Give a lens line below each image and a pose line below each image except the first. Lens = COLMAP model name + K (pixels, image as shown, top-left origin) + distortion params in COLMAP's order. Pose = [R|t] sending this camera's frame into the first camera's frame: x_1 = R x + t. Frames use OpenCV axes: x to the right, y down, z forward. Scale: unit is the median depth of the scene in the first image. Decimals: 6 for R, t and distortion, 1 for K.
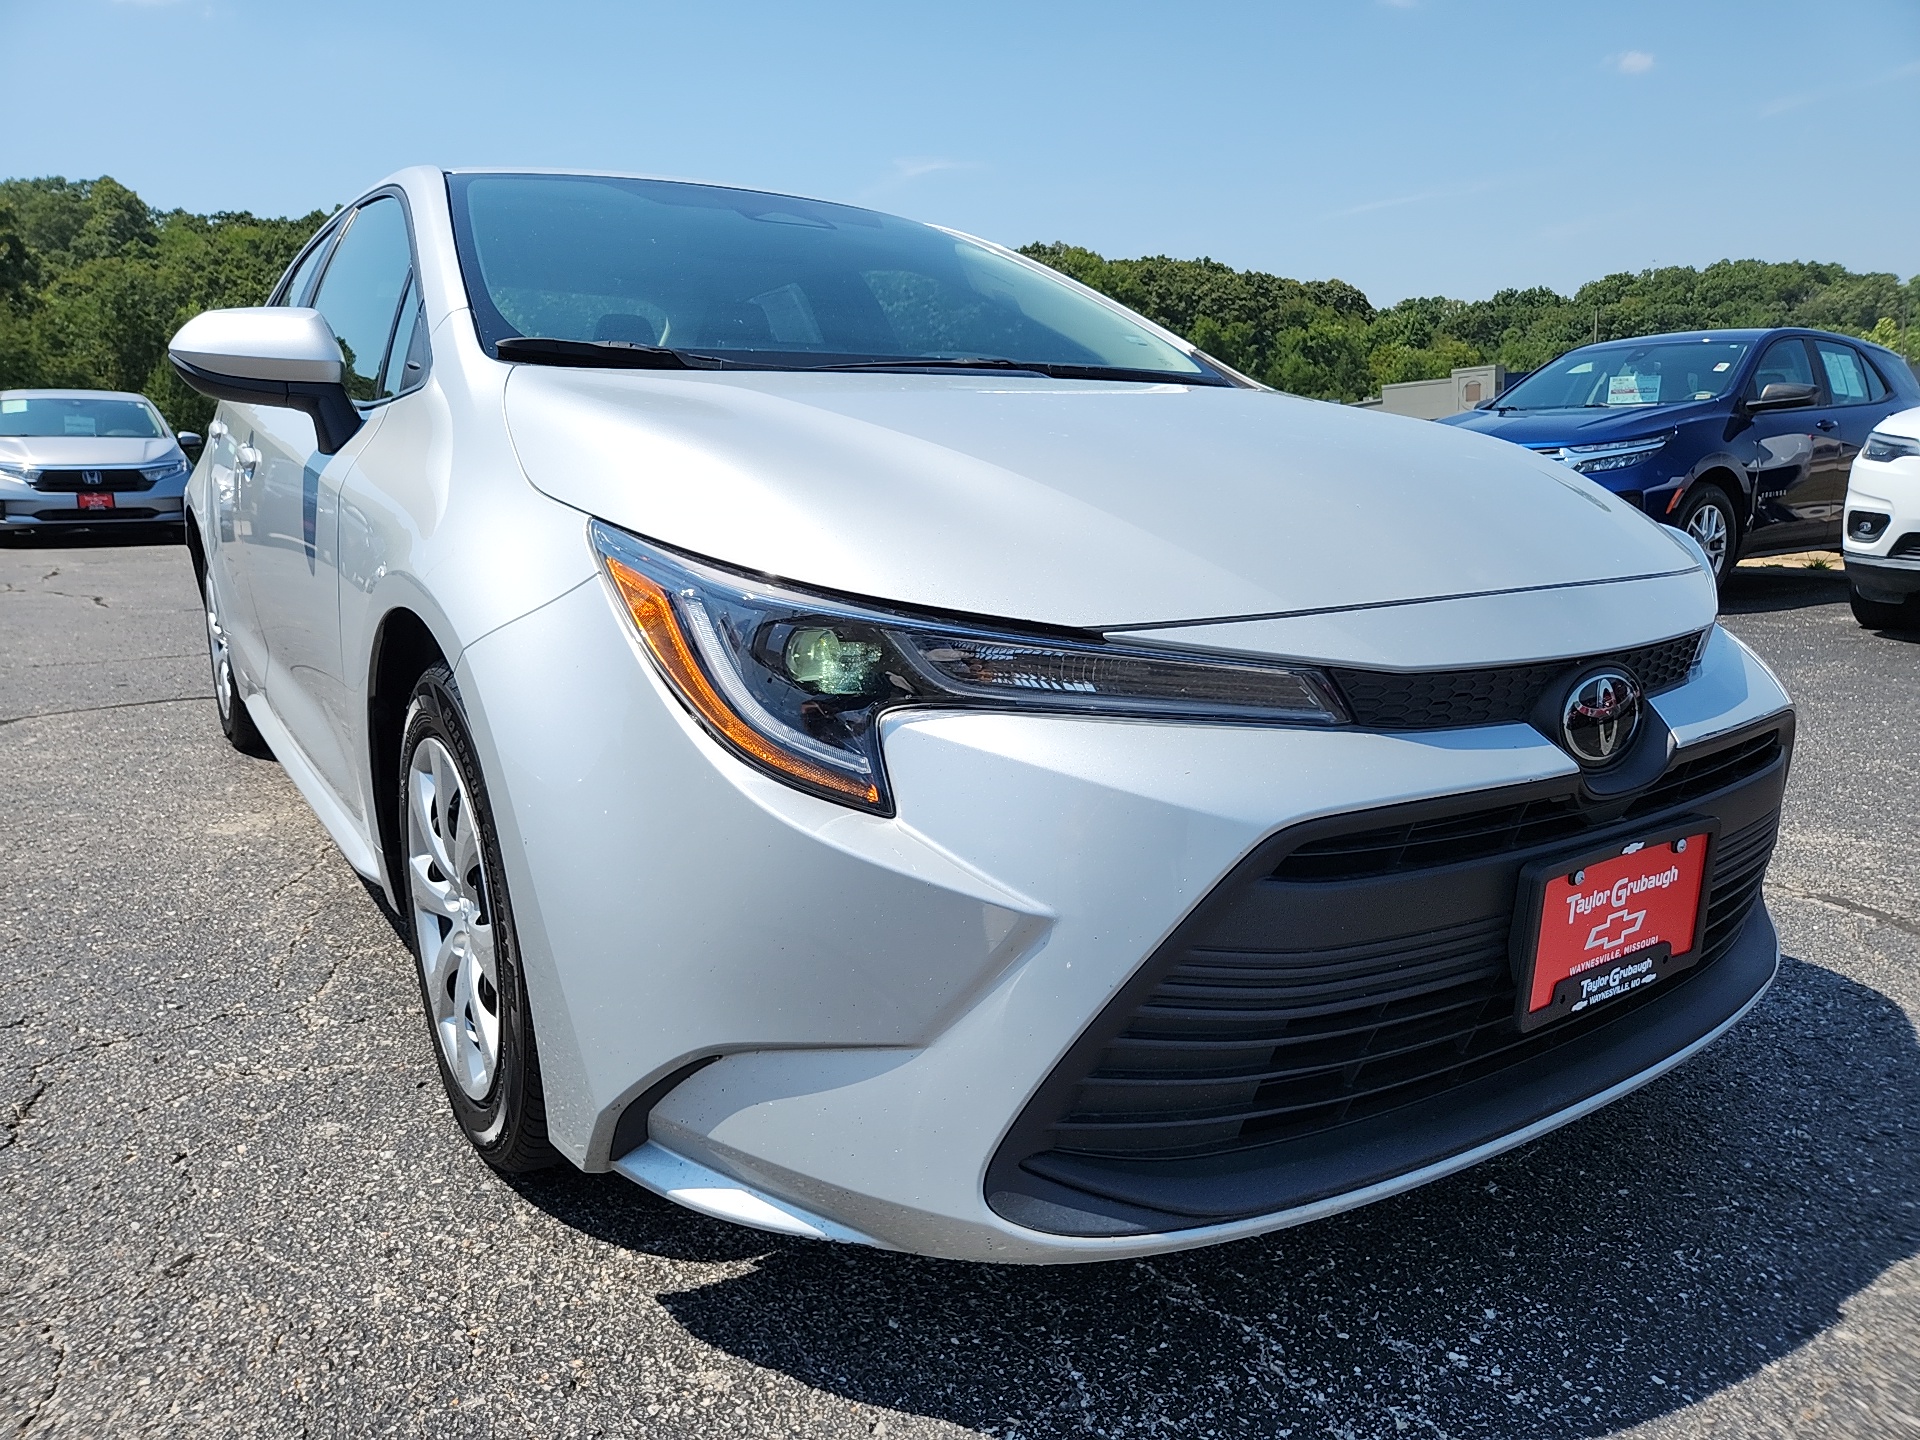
lens RADIAL K [[1283.9, 0, 941.8], [0, 1283.9, 685.3], [0, 0, 1]] dist [0.070655, -0.061744]
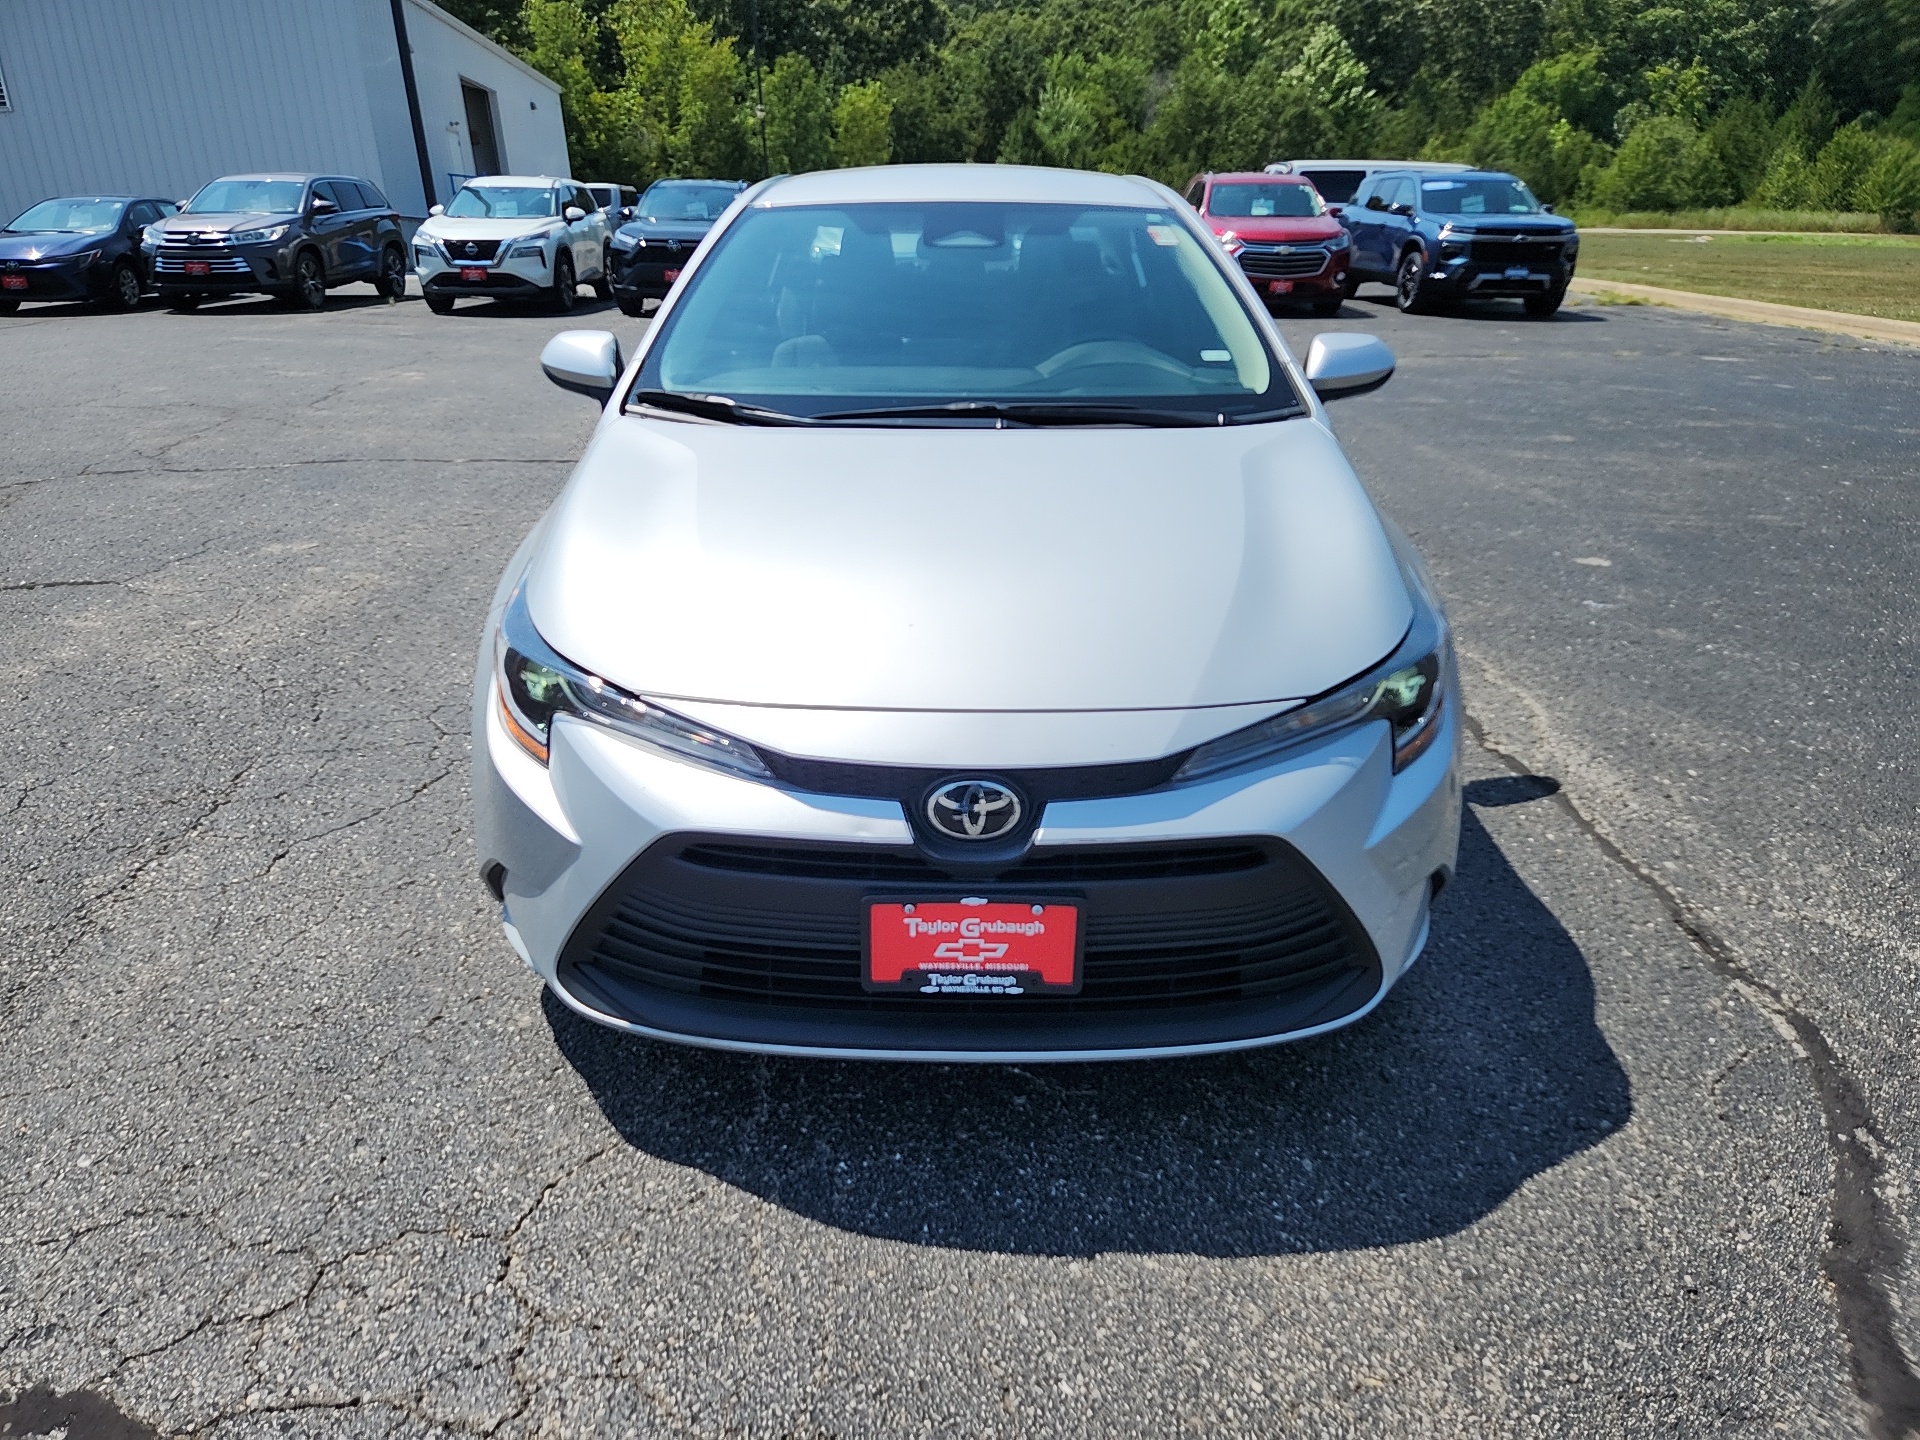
lens RADIAL K [[1283.9, 0, 937.2], [0, 1283.9, 685.0], [0, 0, 1]] dist [0.070655, -0.061744]
pose [[0.826259, 0.202599, -0.525595, 1.056176], [-0.101866, 0.971438, 0.214318, -0.362905], [0.554003, -0.123542, 0.823297, -0.153323]]
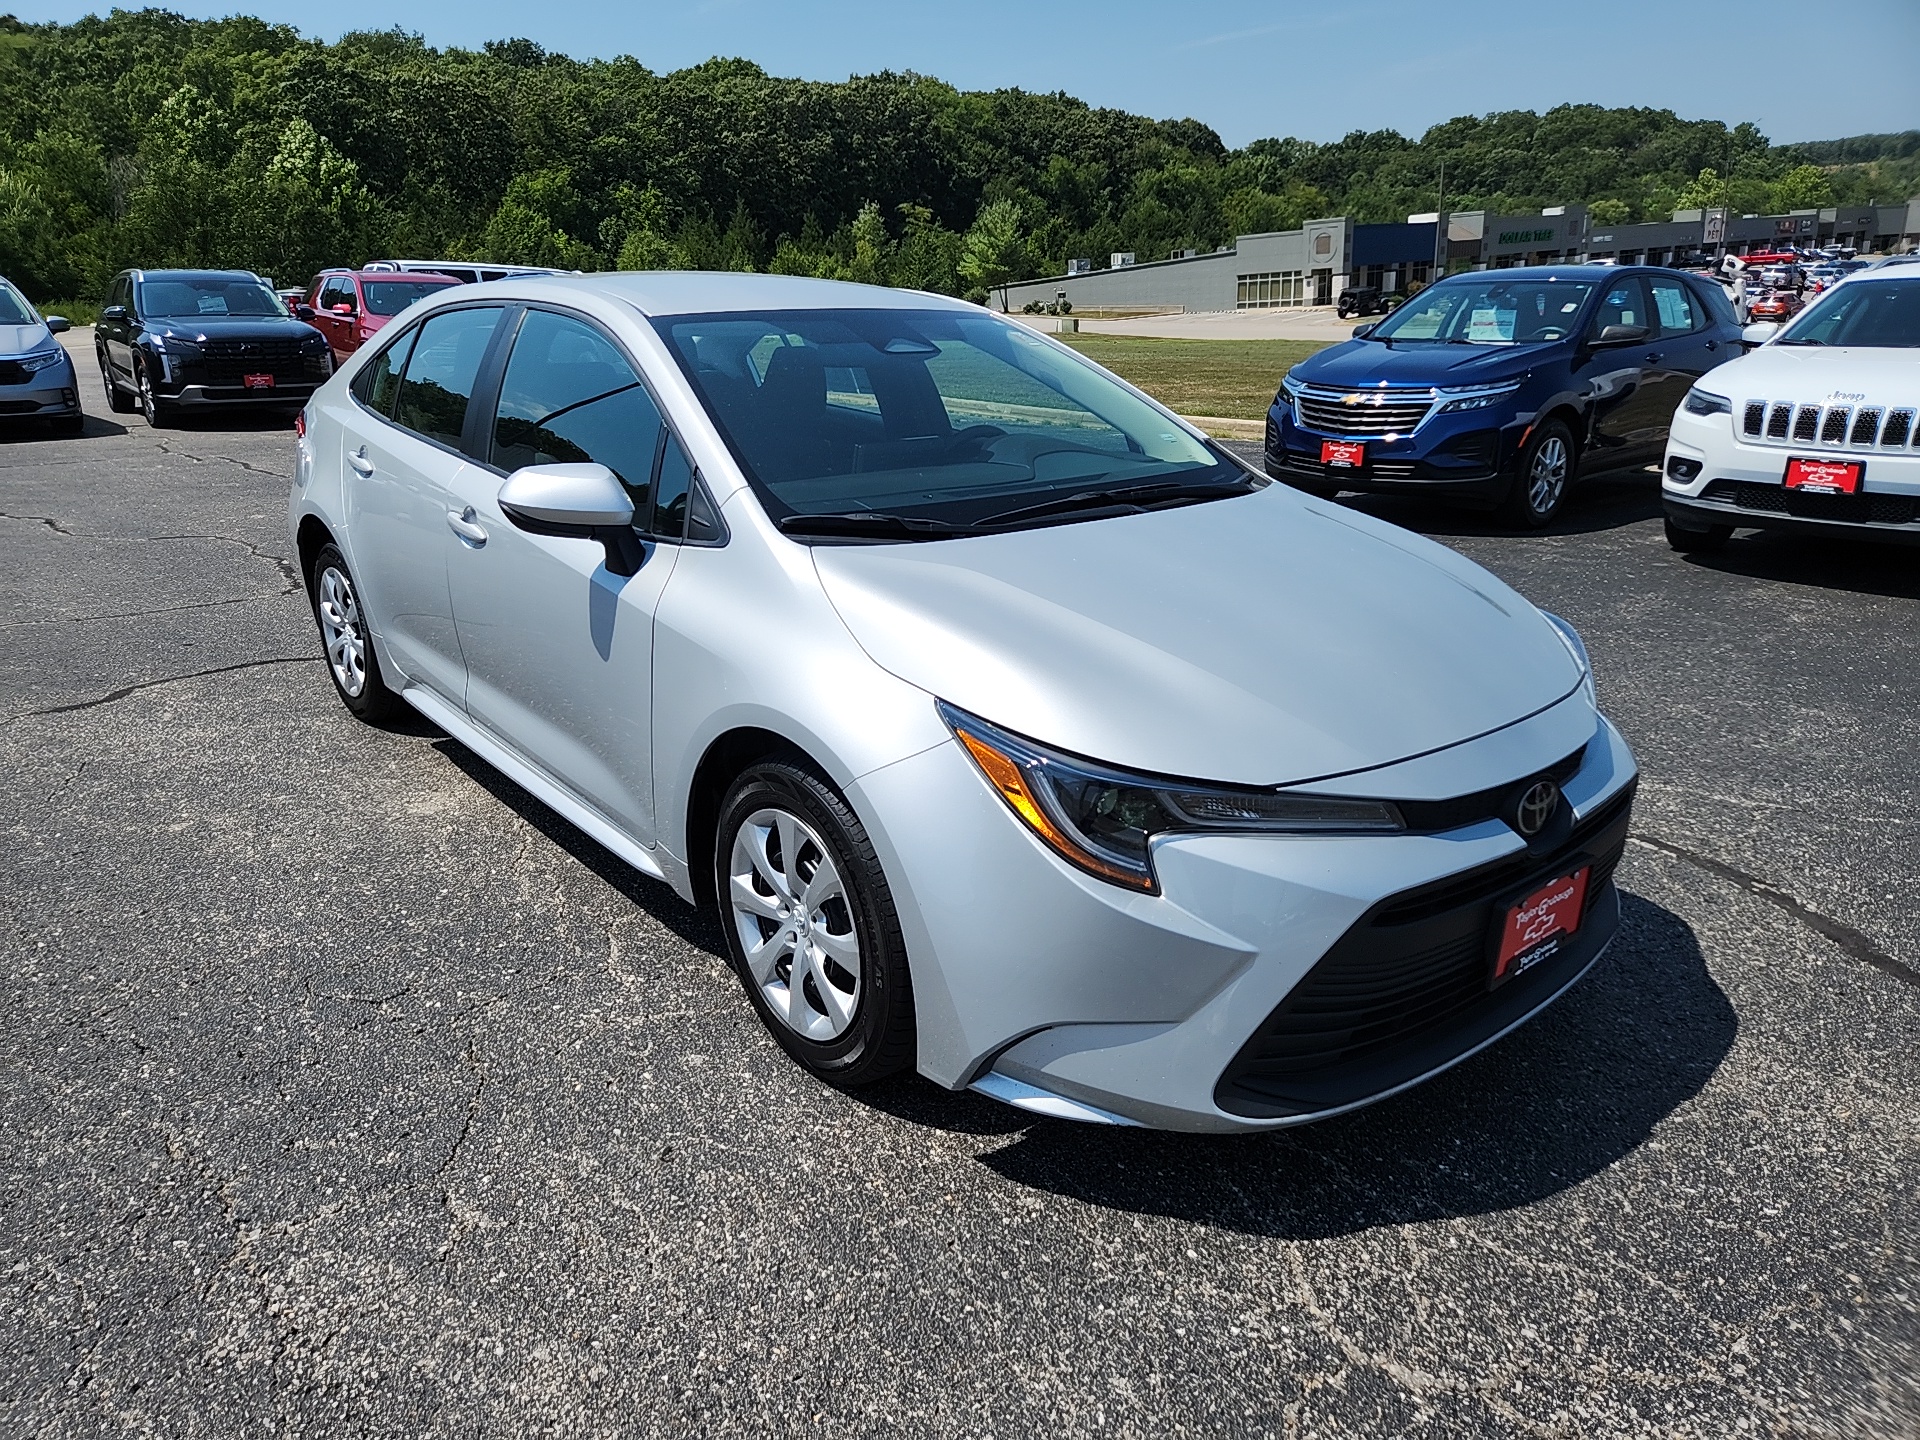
lens RADIAL K [[1283.9, 0, 915.4], [0, 1283.9, 684.4], [0, 0, 1]] dist [0.070655, -0.061744]
pose [[0.995527, -0.022010, 0.091878, -0.407611], [0.011205, 0.993128, 0.116499, -0.305247], [-0.093811, -0.114948, 0.988932, -0.526852]]
